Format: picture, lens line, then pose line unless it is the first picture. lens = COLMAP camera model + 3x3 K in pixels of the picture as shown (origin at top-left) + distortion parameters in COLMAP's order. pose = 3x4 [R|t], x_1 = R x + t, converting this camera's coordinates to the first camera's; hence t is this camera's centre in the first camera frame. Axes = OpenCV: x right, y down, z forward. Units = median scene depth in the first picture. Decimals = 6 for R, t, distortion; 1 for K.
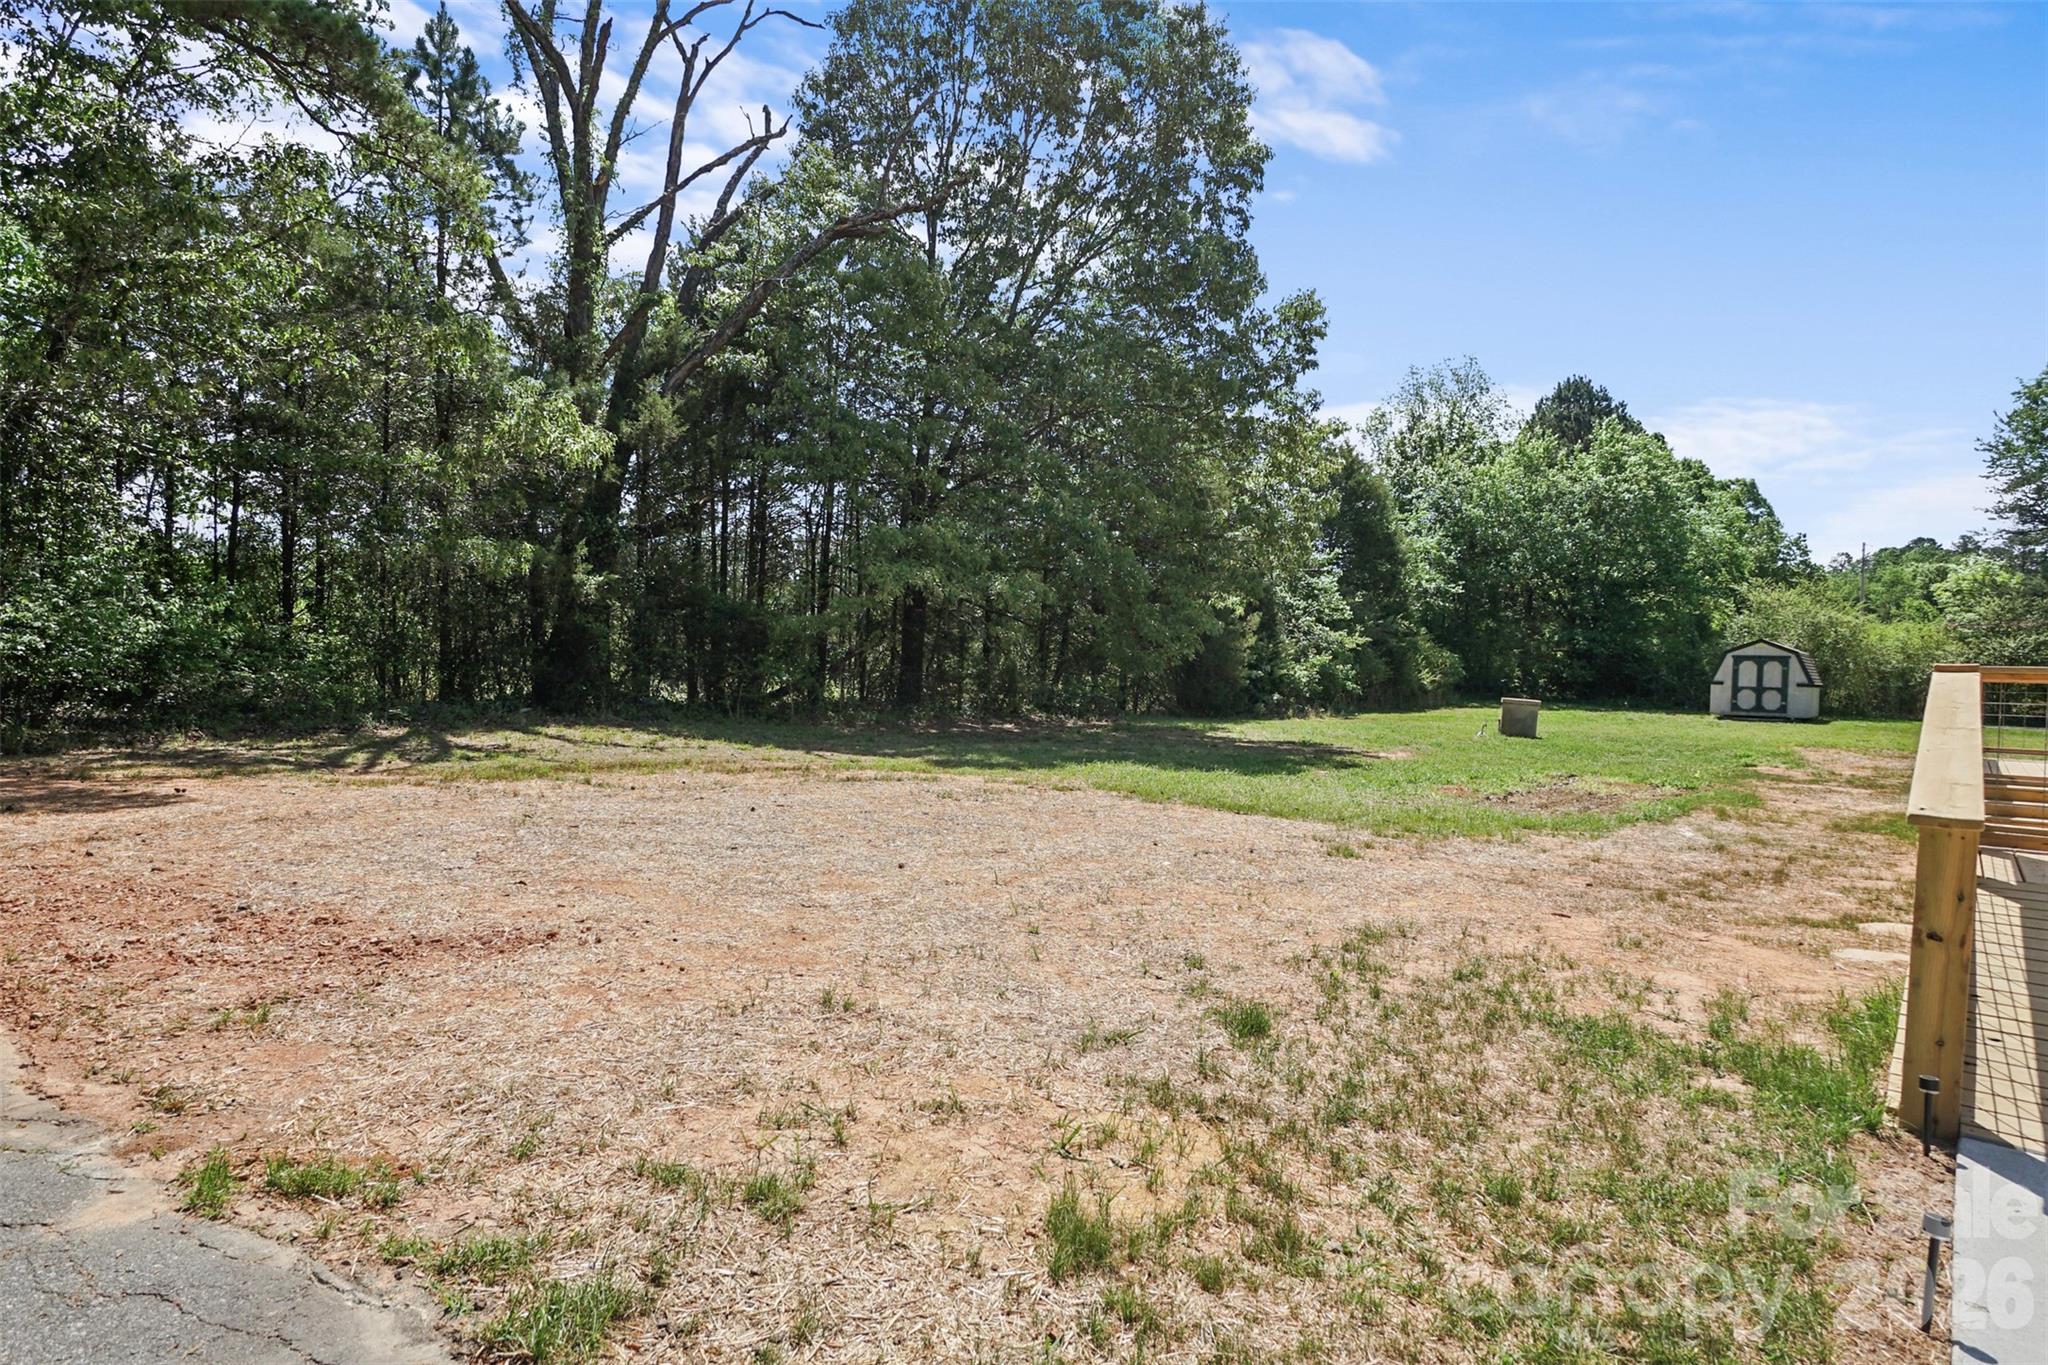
lens RADIAL K [[978.8, 0, 1024.0], [0, 978.8, 682.5], [0, 0, 1]] dist [0.000444, 0.000011]
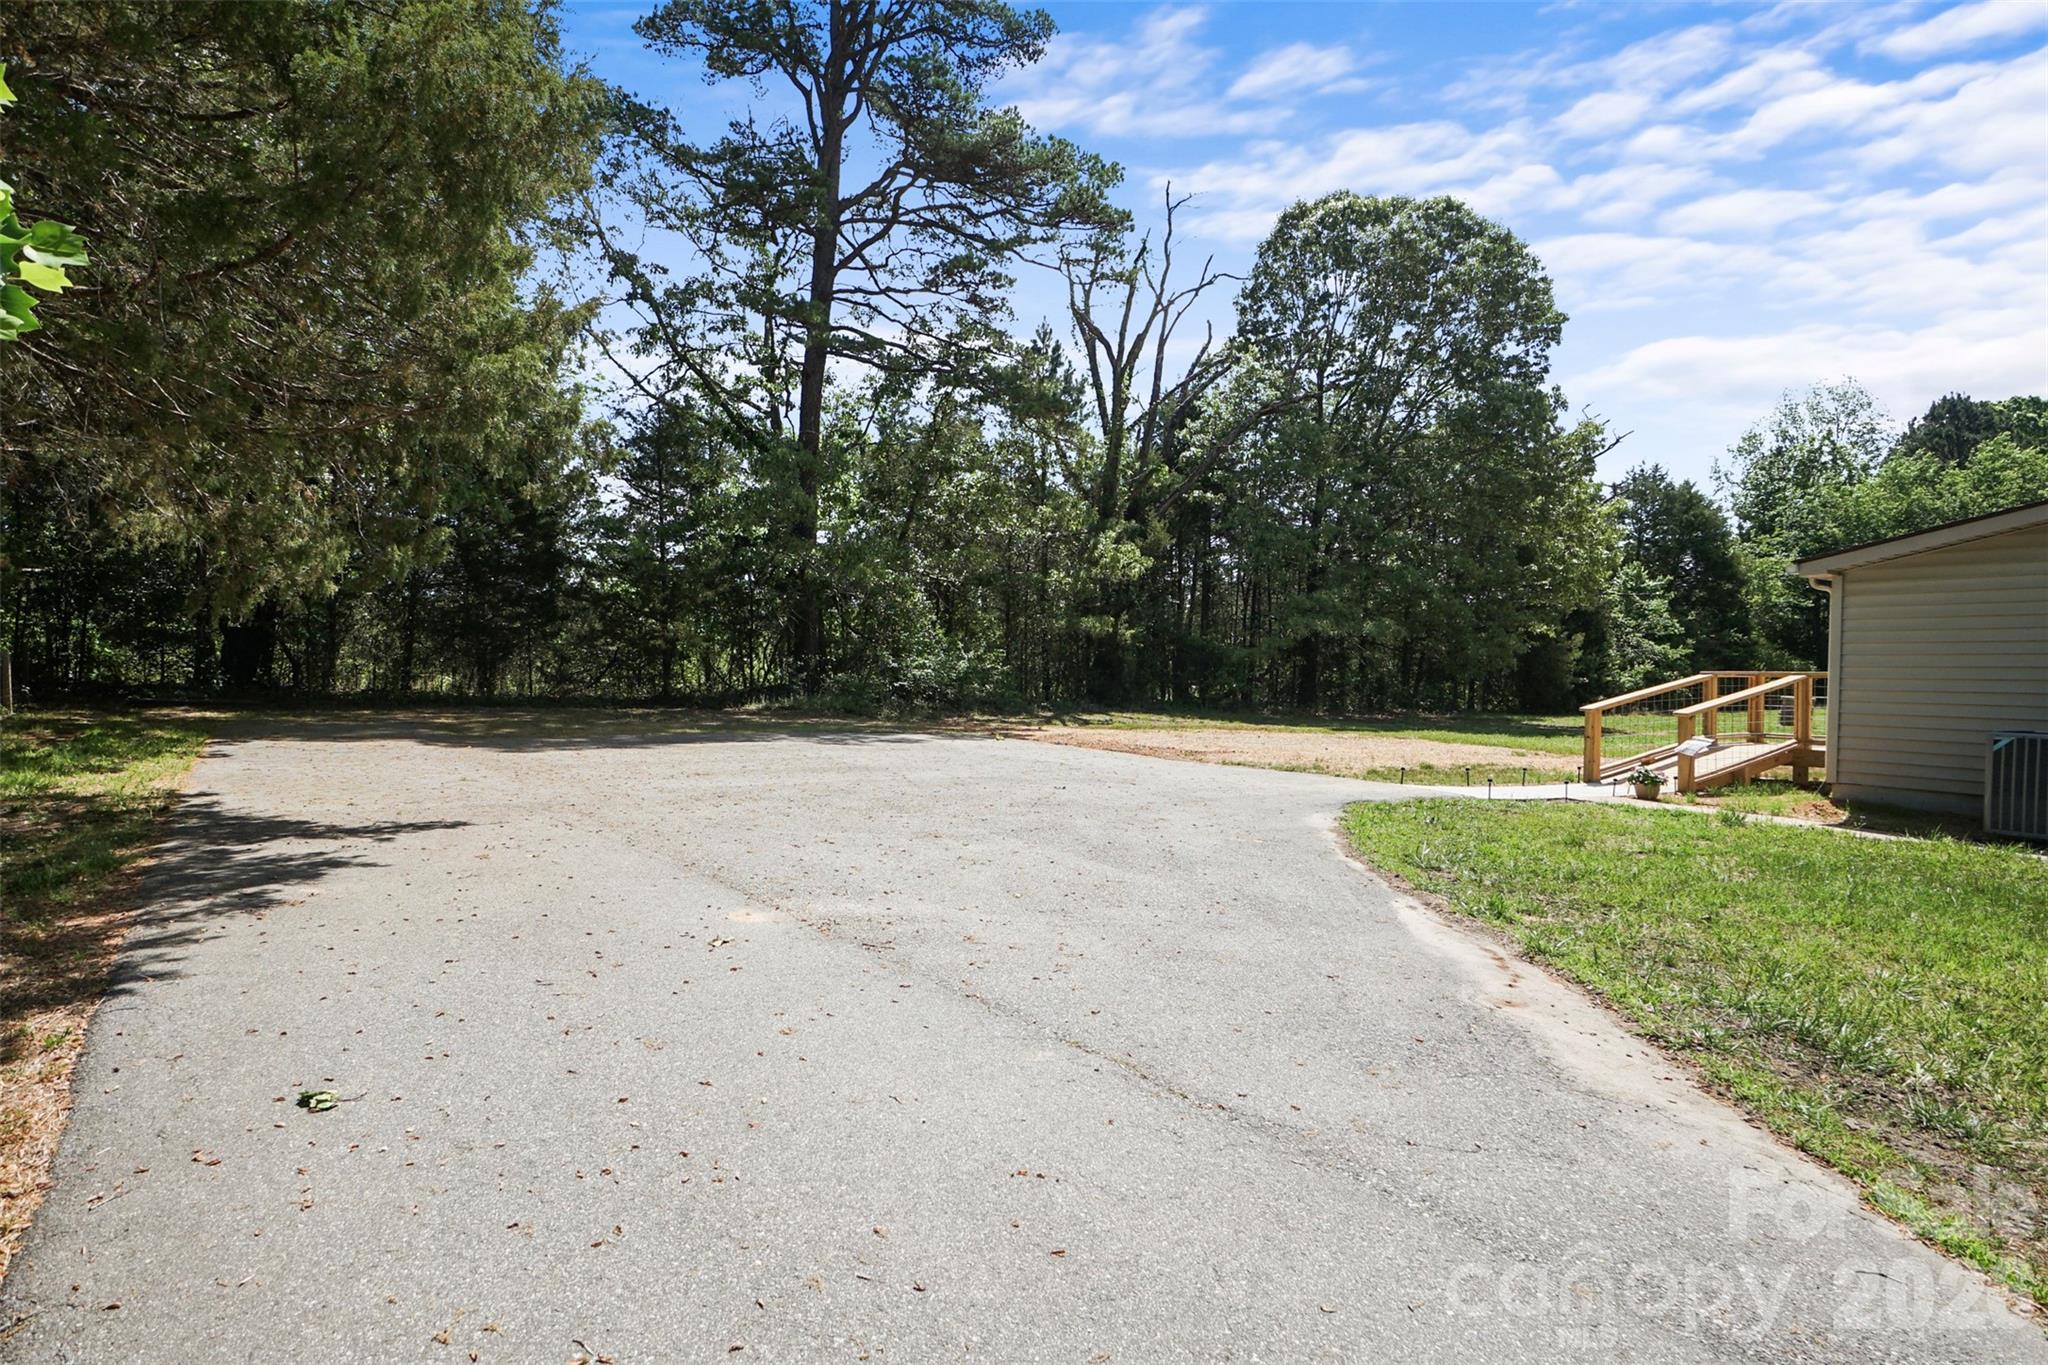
lens RADIAL K [[978.8, 0, 1024.0], [0, 978.8, 682.5], [0, 0, 1]] dist [0.000444, 0.000011]
pose [[0.930576, -0.010701, -0.365942, 0.030557], [0.006692, 0.999903, -0.012220, 0.006823], [0.366037, 0.008923, 0.930558, -0.614040]]
